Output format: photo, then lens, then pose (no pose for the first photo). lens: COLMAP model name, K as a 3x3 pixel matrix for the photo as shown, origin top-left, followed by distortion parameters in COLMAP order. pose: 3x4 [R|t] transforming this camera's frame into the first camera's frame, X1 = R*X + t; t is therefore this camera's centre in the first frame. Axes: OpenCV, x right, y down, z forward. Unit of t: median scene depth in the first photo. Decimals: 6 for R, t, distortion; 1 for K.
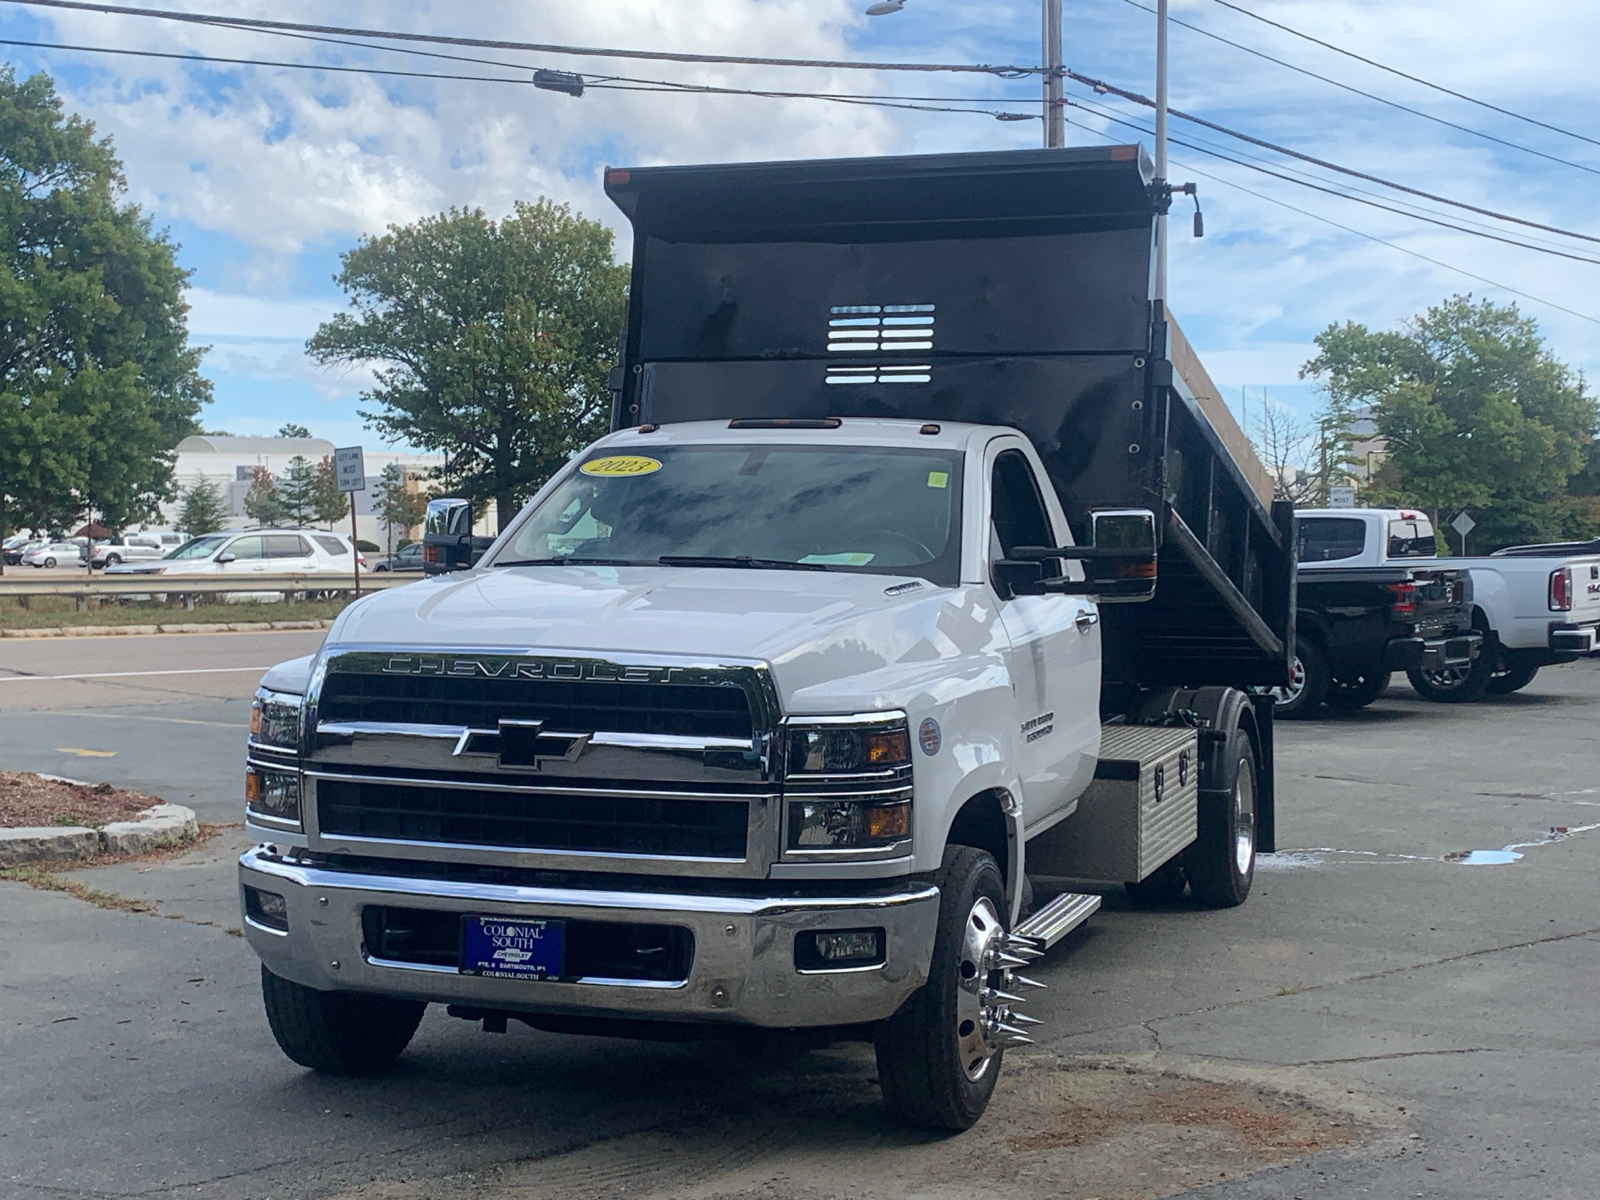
lens RADIAL K [[2343.4, 0, 800.0], [0, 2343.4, 600.0], [0, 0, 1]] dist [0.126410, -0.035720]
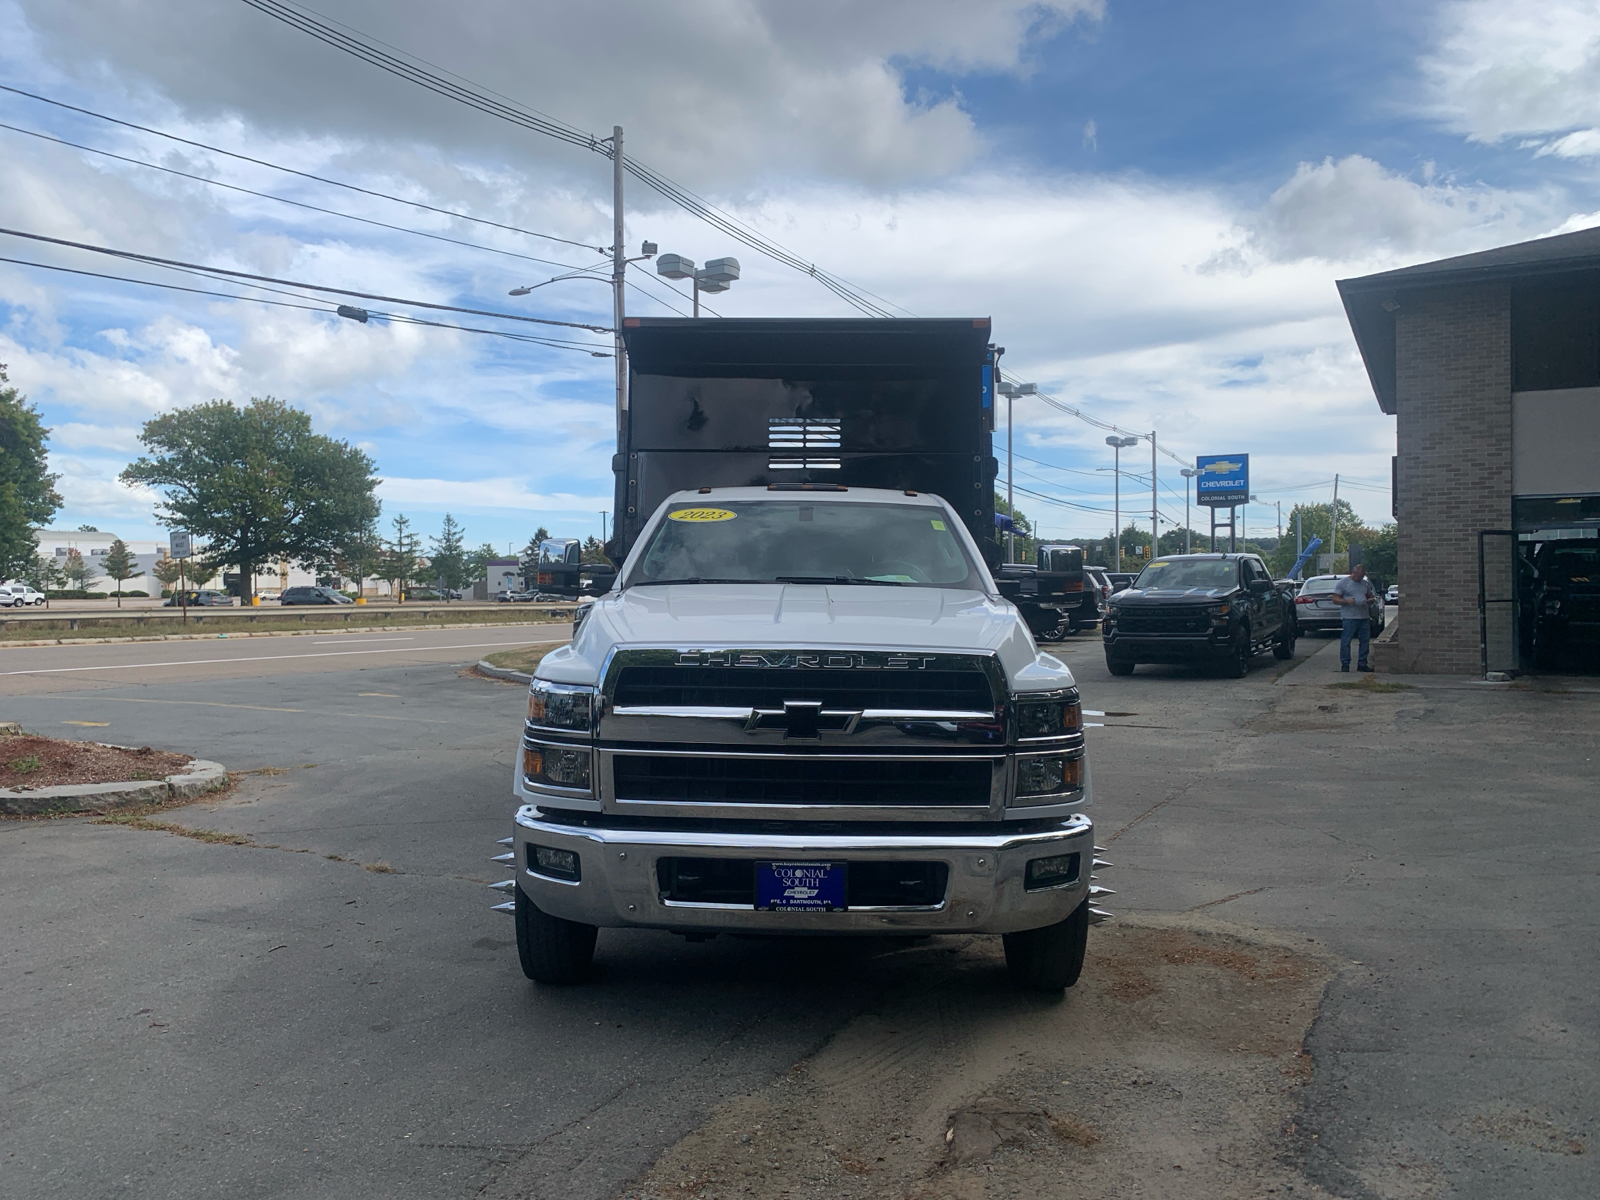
lens RADIAL K [[1188.9, 0, 790.8], [0, 1188.9, 593.0], [0, 0, 1]] dist [0.042595, -0.058271]
pose [[0.949996, -0.002770, 0.312251, -0.214949], [0.009826, 0.999731, -0.021027, 0.004430], [-0.312109, 0.023044, 0.949767, 0.269072]]
